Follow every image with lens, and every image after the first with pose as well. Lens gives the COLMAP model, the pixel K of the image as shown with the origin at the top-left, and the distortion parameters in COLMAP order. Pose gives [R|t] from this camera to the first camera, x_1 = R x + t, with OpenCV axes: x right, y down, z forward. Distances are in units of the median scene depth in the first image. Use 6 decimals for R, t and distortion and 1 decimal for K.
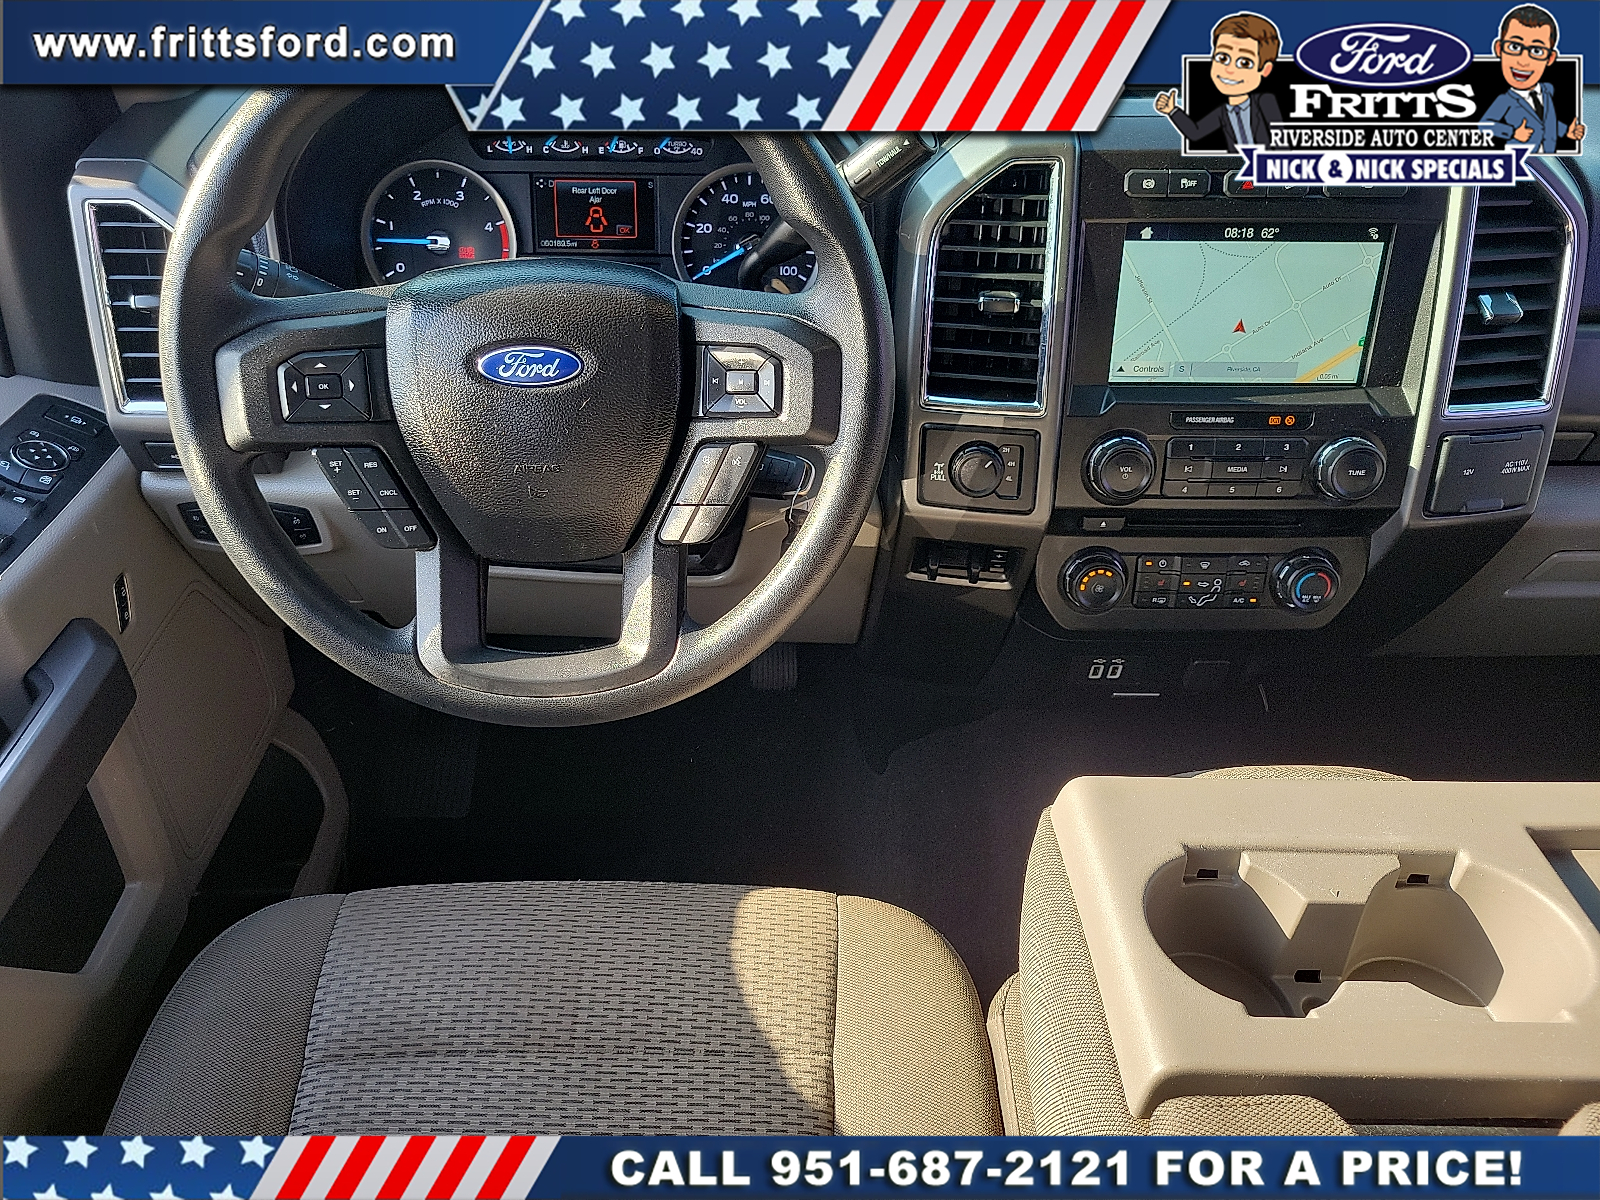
lens RADIAL K [[1186.4, 0, 829.7], [0, 1186.4, 604.9], [0, 0, 1]] dist [0.066747, -0.001461]
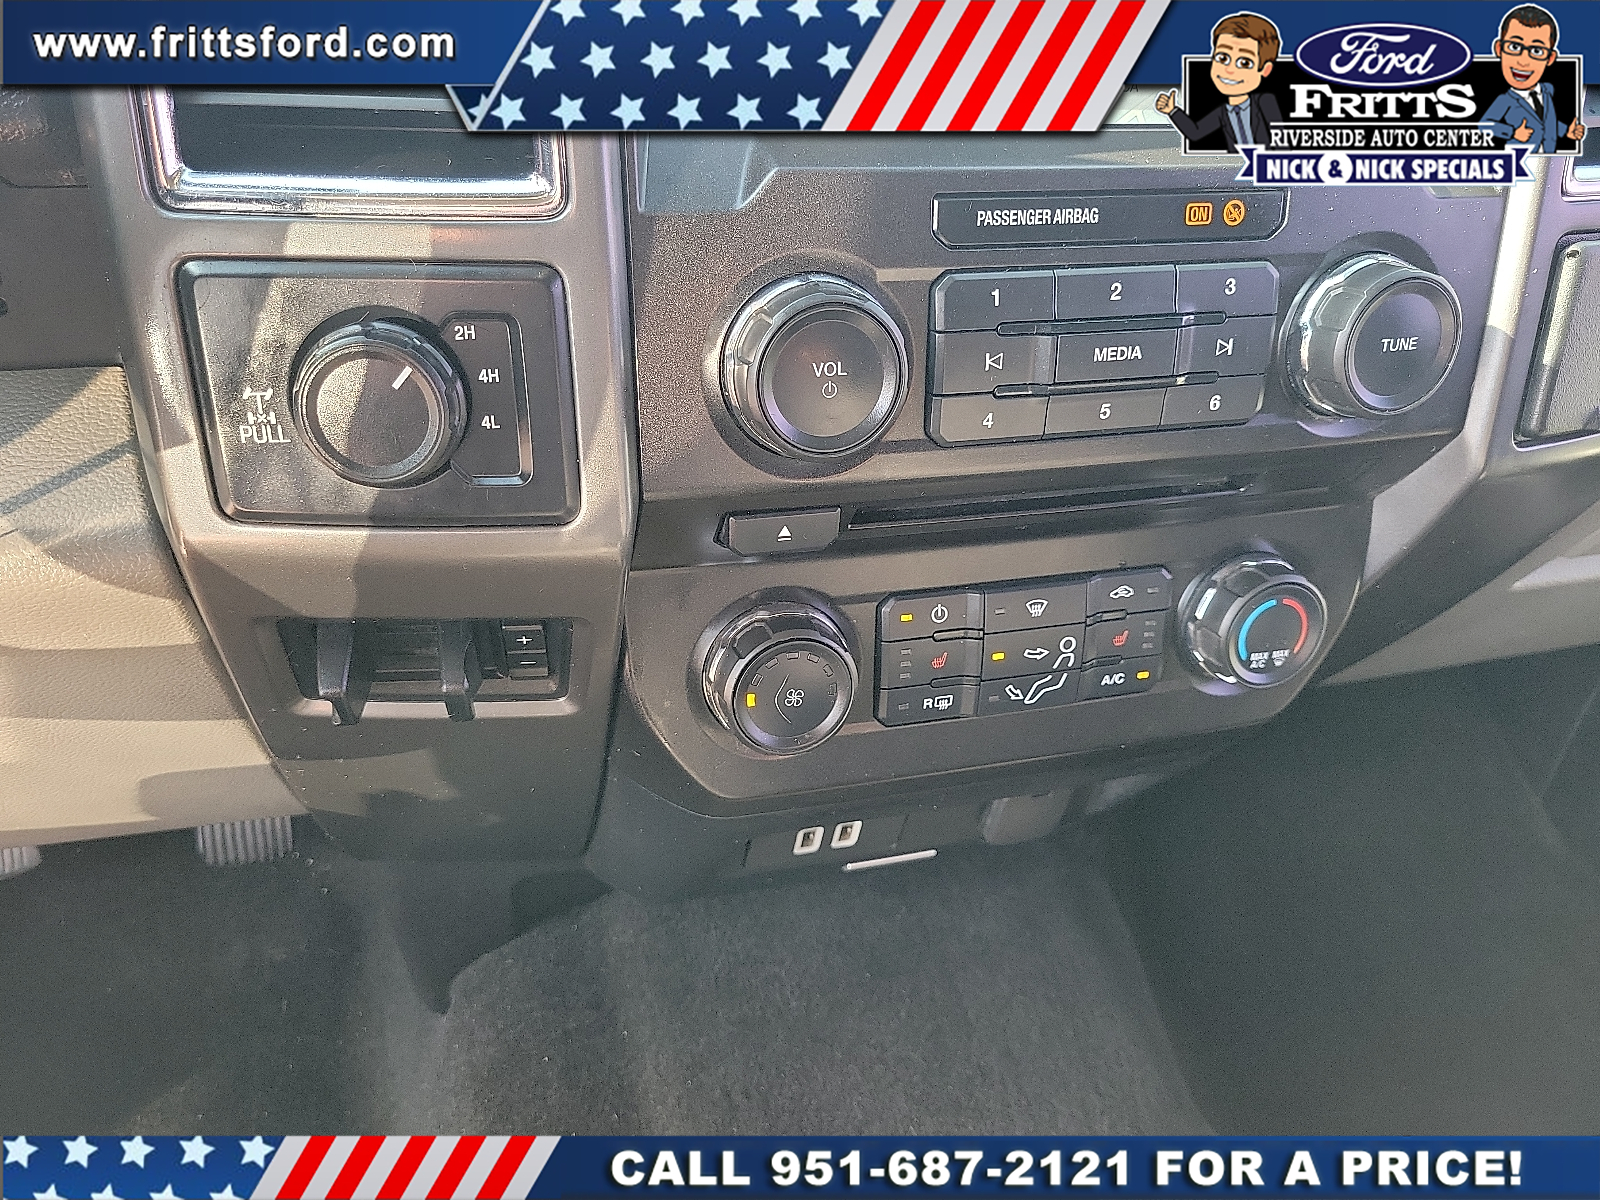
lens RADIAL K [[1186.4, 0, 829.7], [0, 1186.4, 604.9], [0, 0, 1]] dist [0.066747, -0.001461]
pose [[0.966458, -0.105720, 0.234058, 0.156904], [0.104165, 0.994378, 0.019034, -0.051308], [-0.234754, 0.005985, 0.972036, 0.647168]]
